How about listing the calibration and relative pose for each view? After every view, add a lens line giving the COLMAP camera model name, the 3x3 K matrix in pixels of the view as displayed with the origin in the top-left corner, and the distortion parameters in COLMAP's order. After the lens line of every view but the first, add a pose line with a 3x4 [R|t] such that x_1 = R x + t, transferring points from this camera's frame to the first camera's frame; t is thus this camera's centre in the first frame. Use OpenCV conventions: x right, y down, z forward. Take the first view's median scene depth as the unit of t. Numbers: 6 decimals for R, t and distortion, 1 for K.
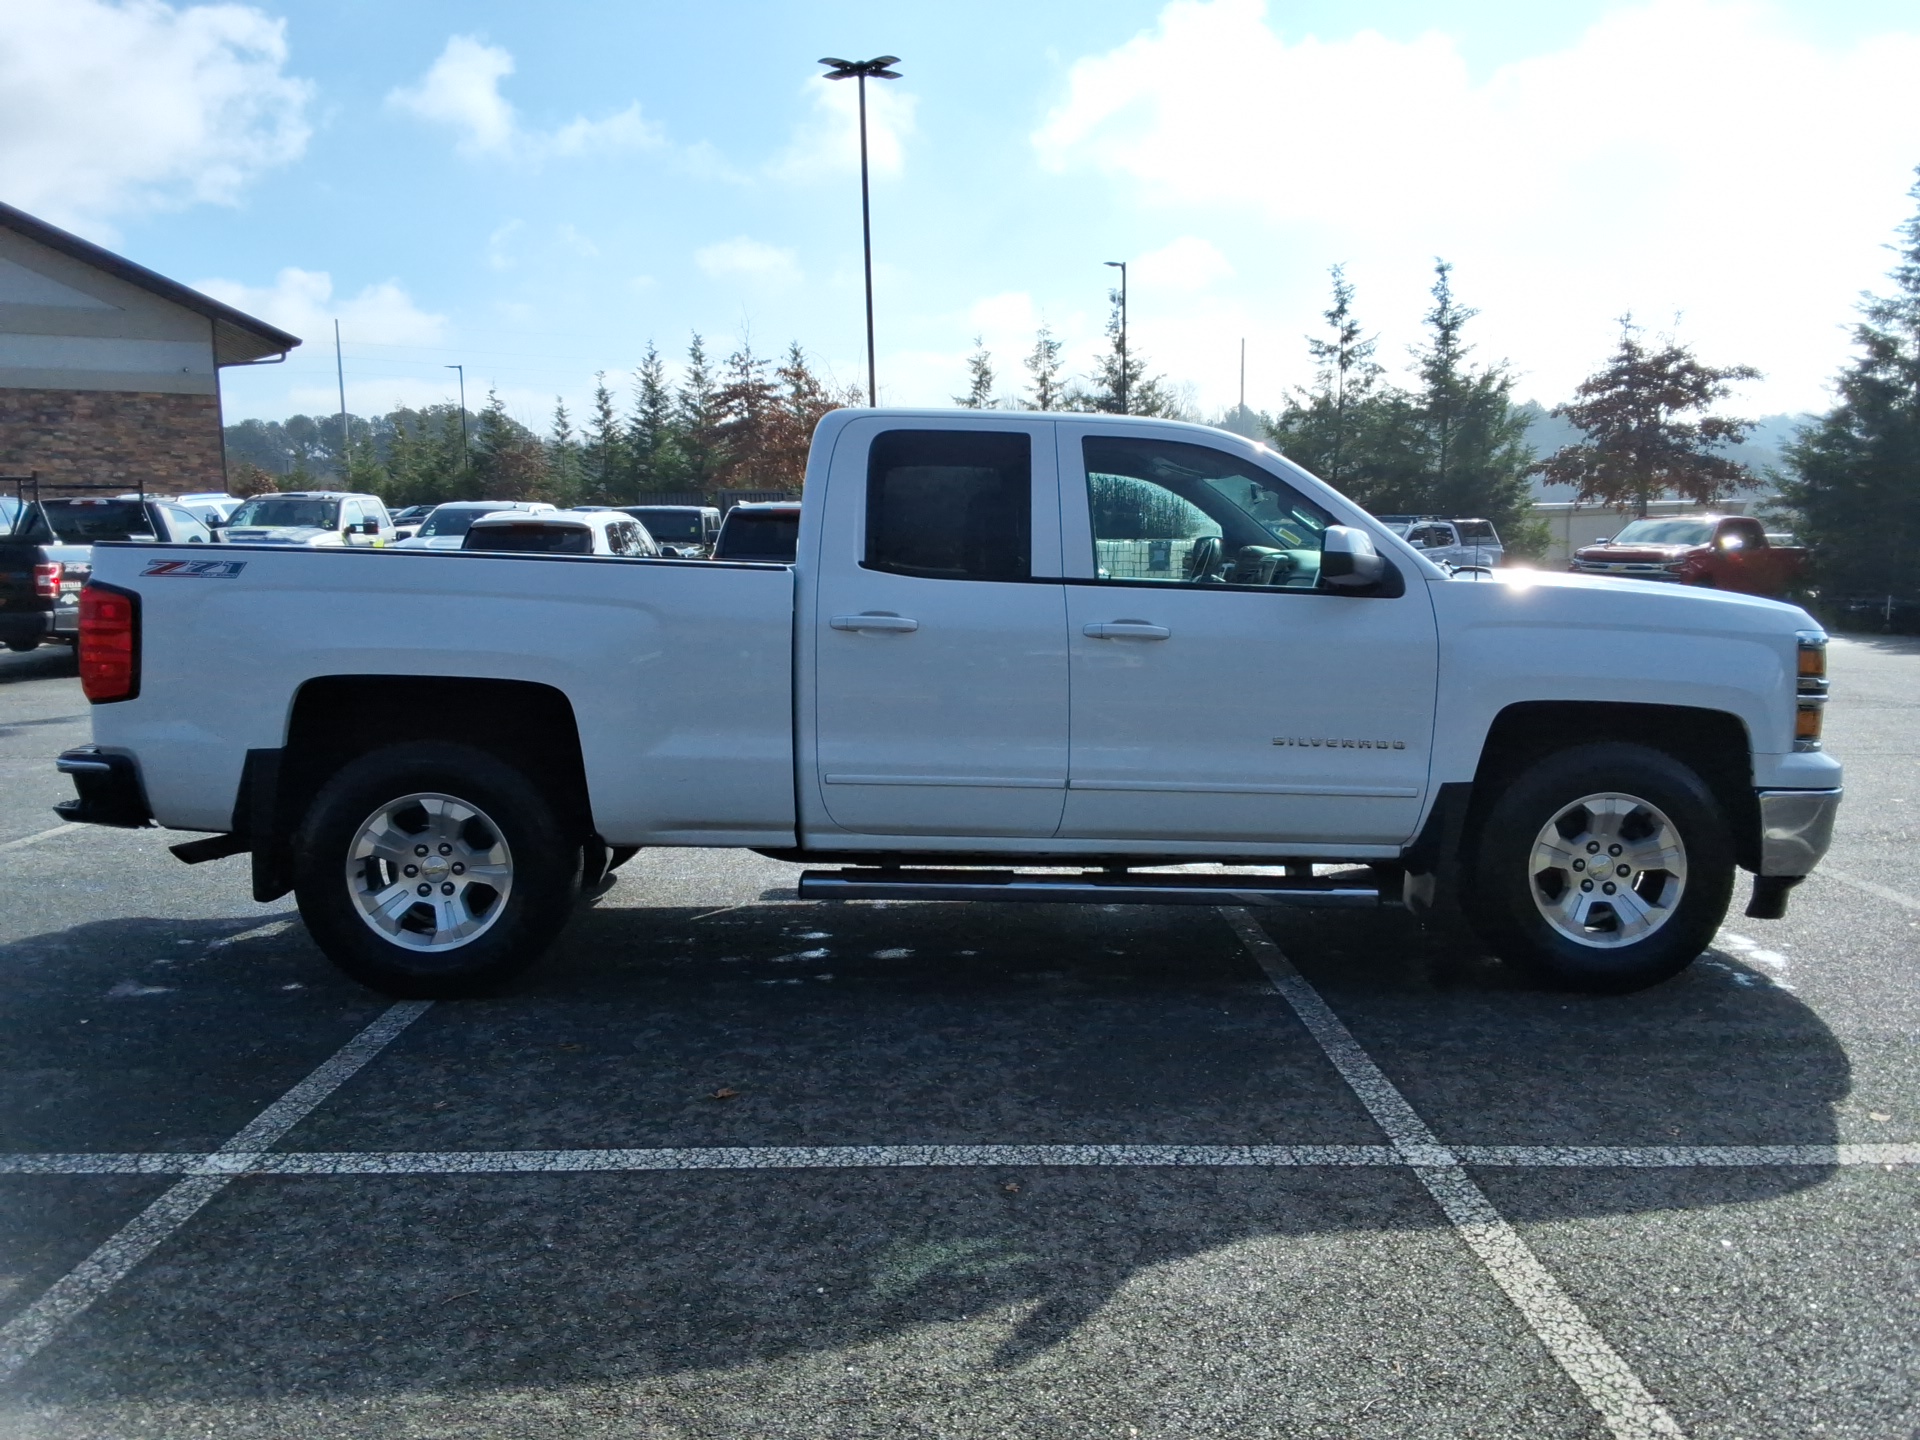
lens RADIAL K [[1526.6, 0, 970.7], [0, 1526.6, 717.7], [0, 0, 1]] dist [0.084225, -0.120847]
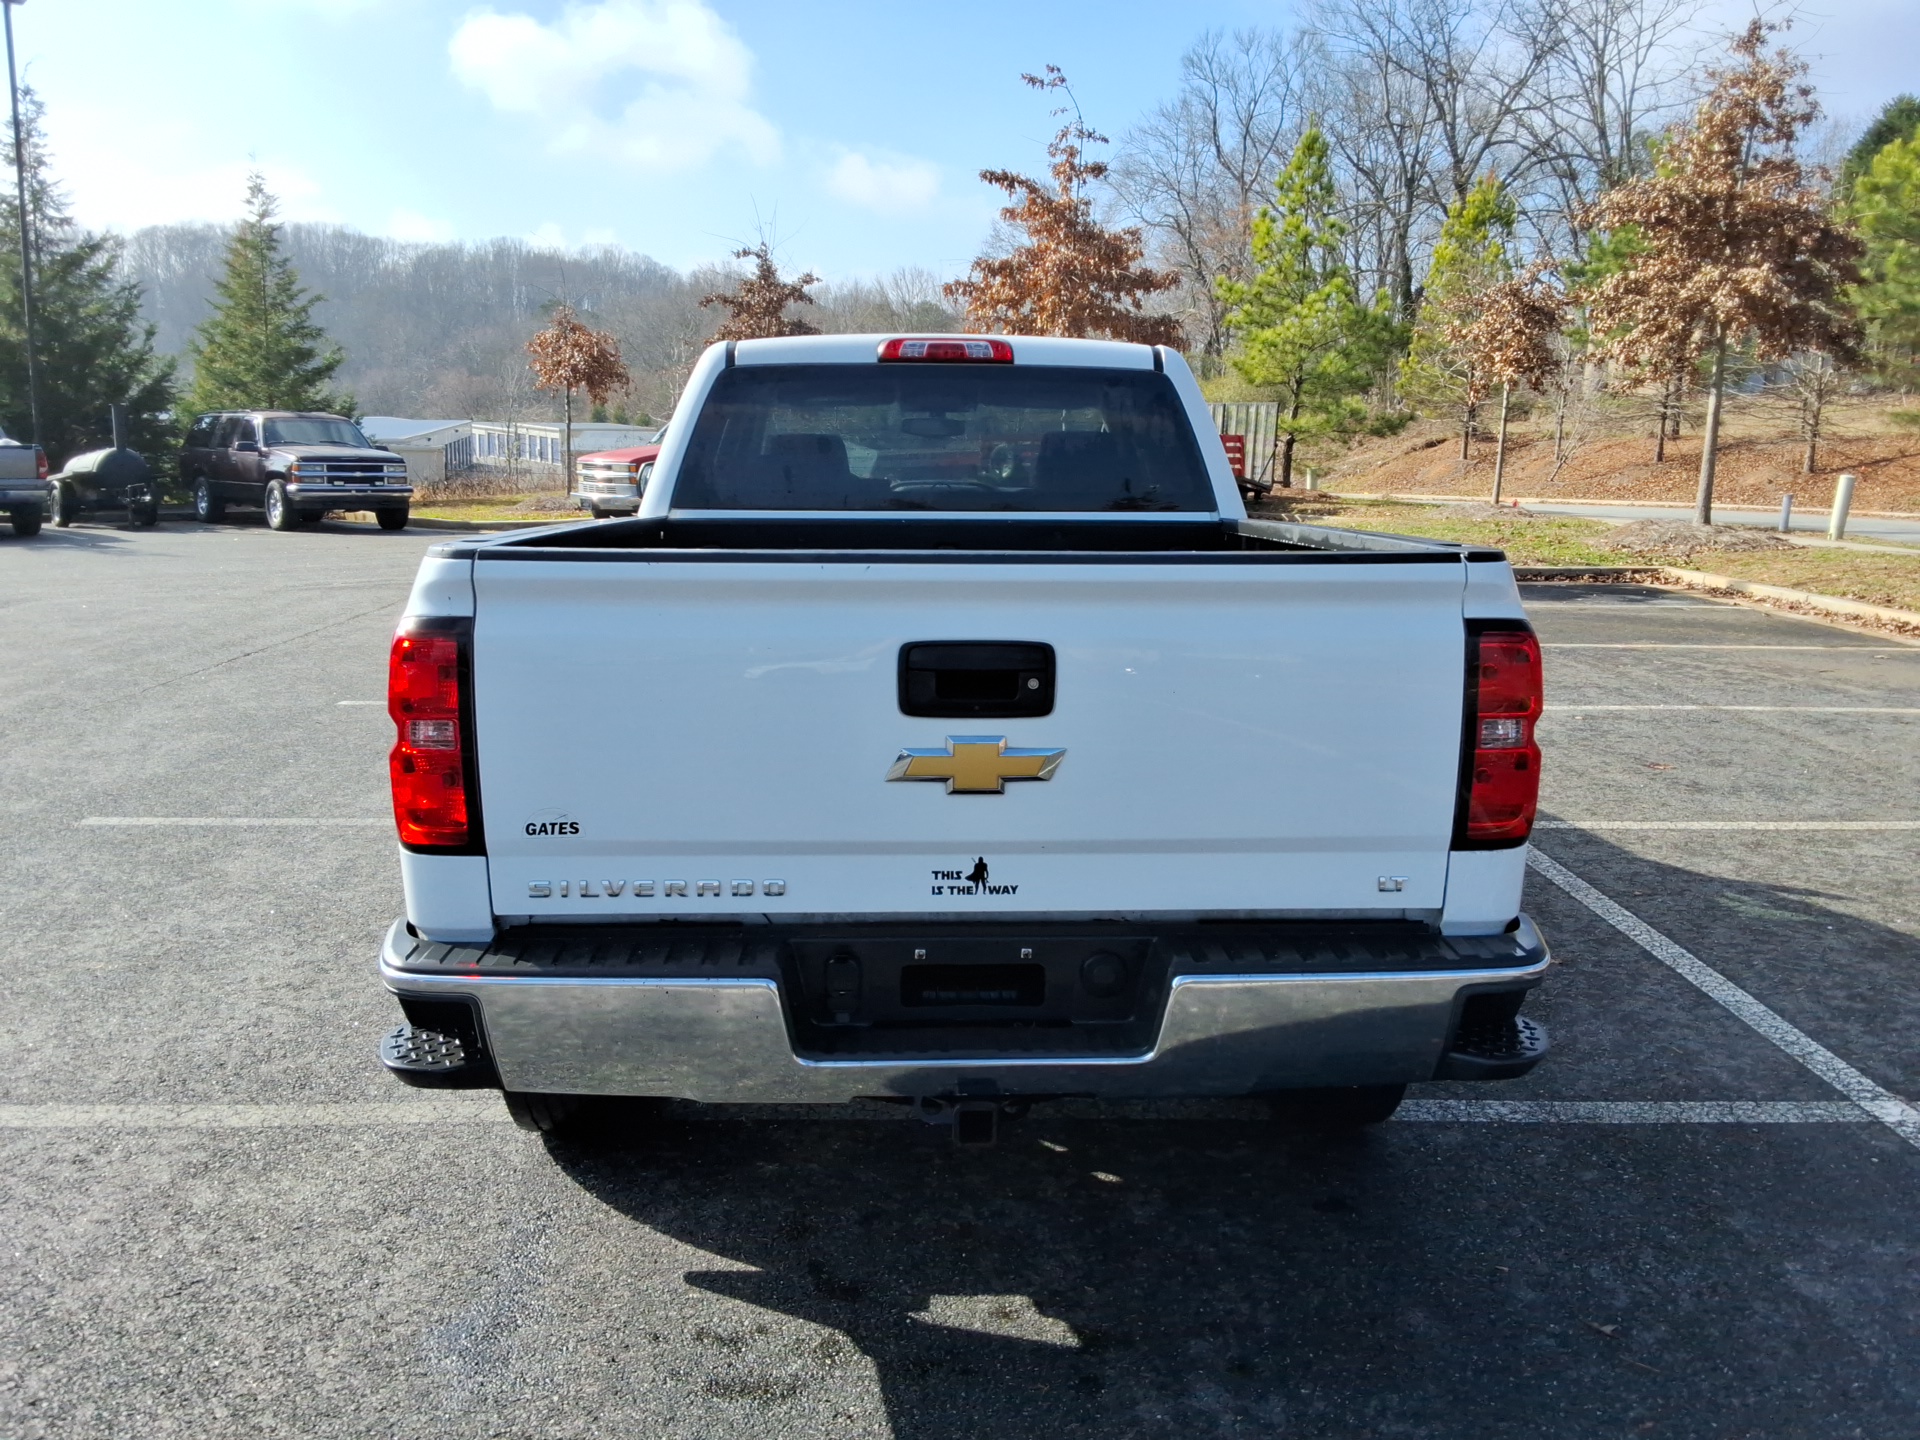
lens RADIAL K [[1526.6, 0, 975.8], [0, 1526.6, 704.9], [0, 0, 1]] dist [0.084225, -0.120847]
pose [[-0.004054, -0.175728, 0.984430, -0.166261], [0.094602, 0.979956, 0.175319, -0.026018], [-0.995507, 0.093840, 0.012651, 0.178715]]
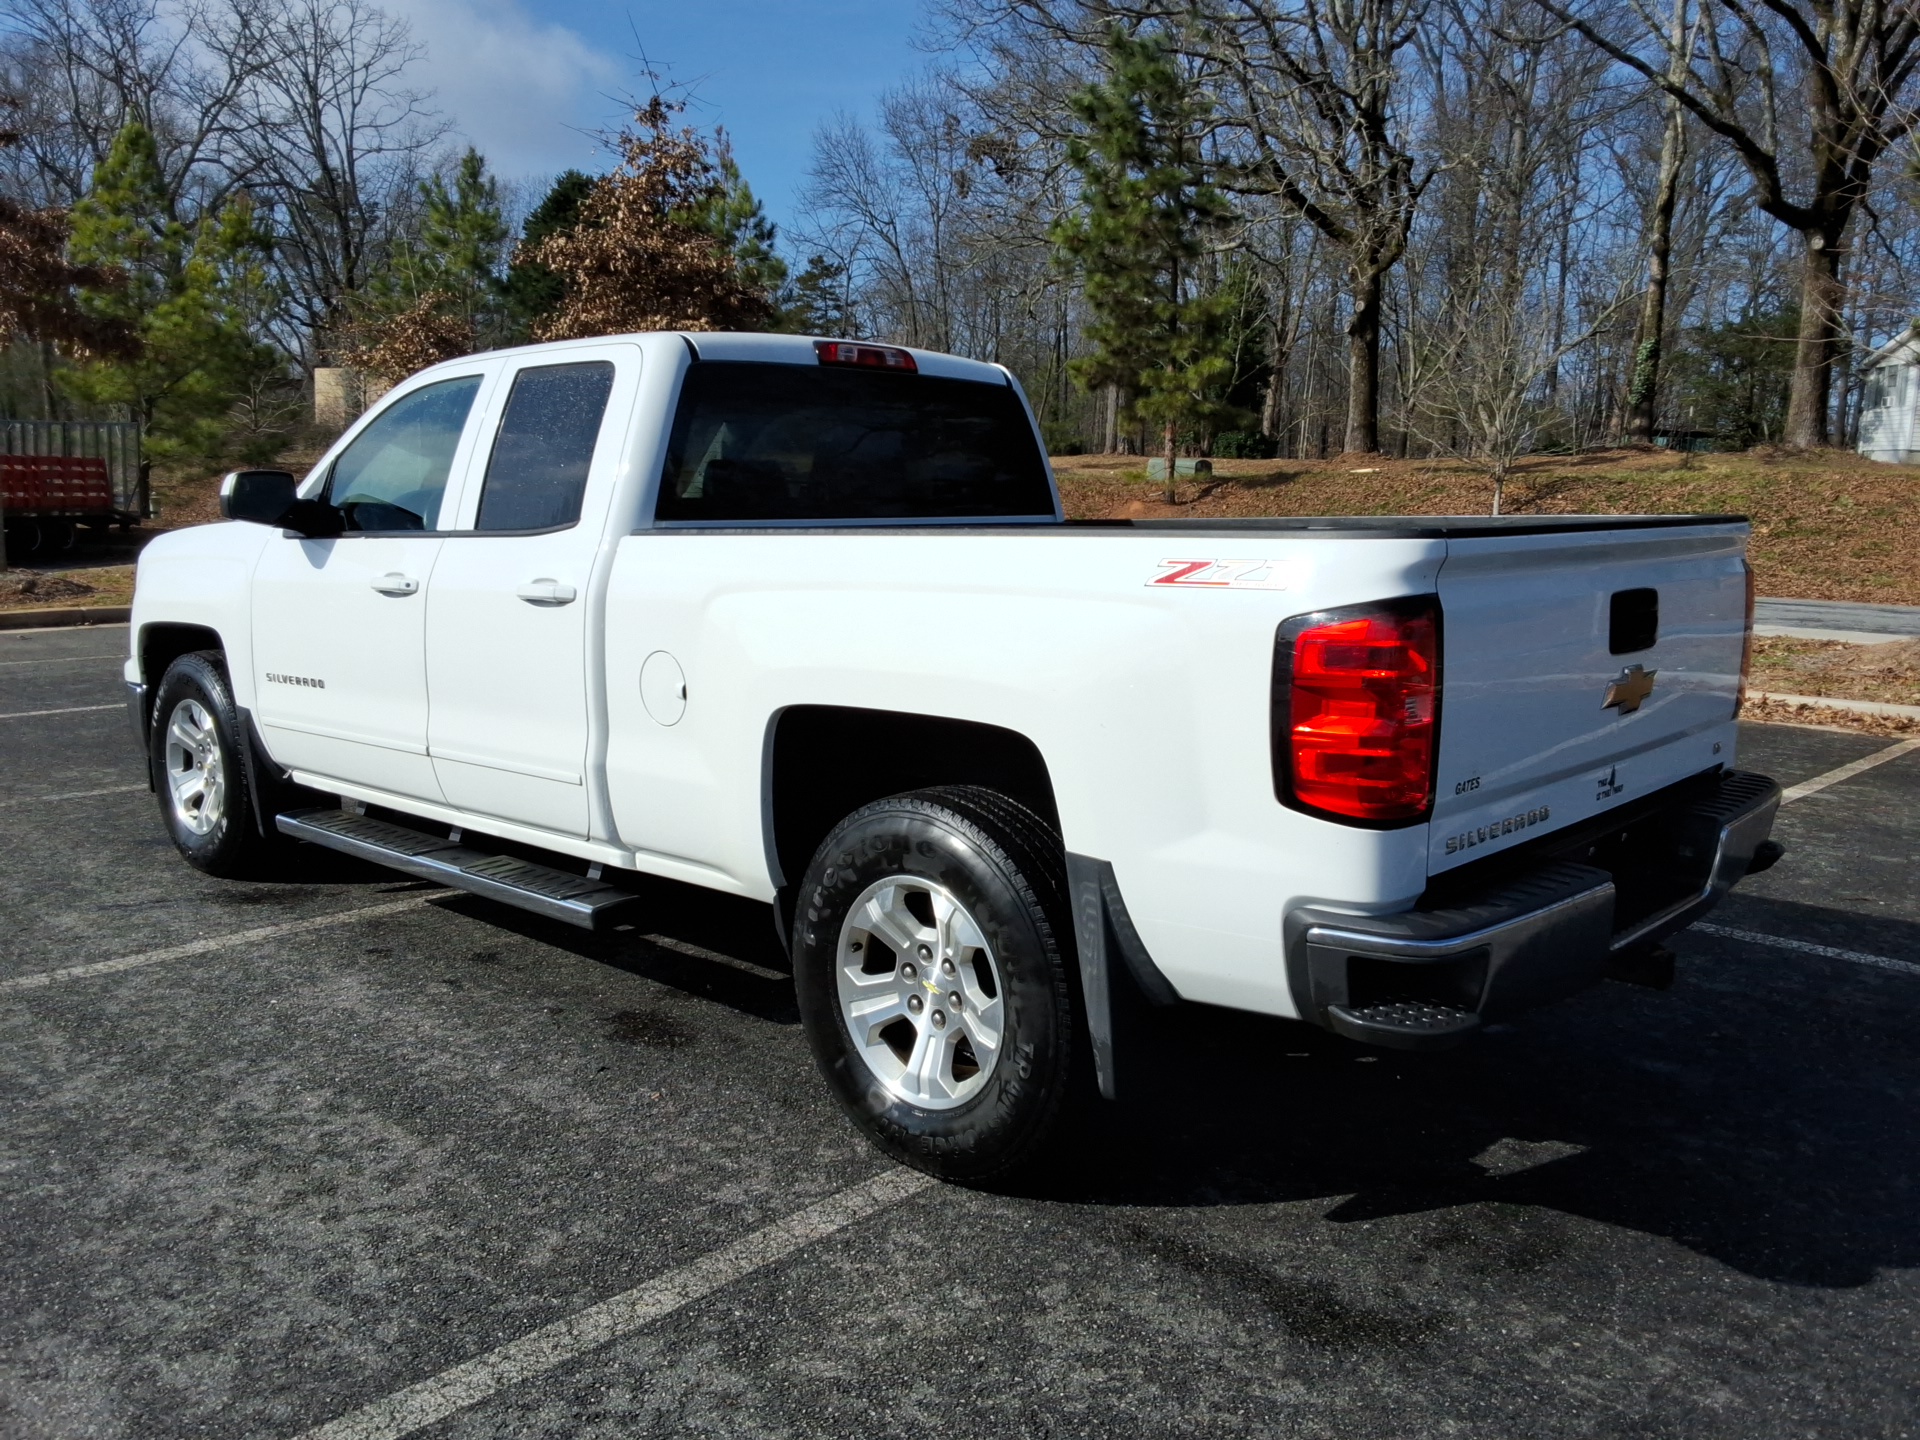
lens RADIAL K [[1526.6, 0, 961.9], [0, 1526.6, 723.2], [0, 0, 1]] dist [0.084225, -0.120847]
pose [[-0.711994, -0.119664, 0.691914, -0.128009], [0.058964, 0.971703, 0.228727, -0.032703], [-0.699705, 0.203650, -0.684791, 0.279684]]
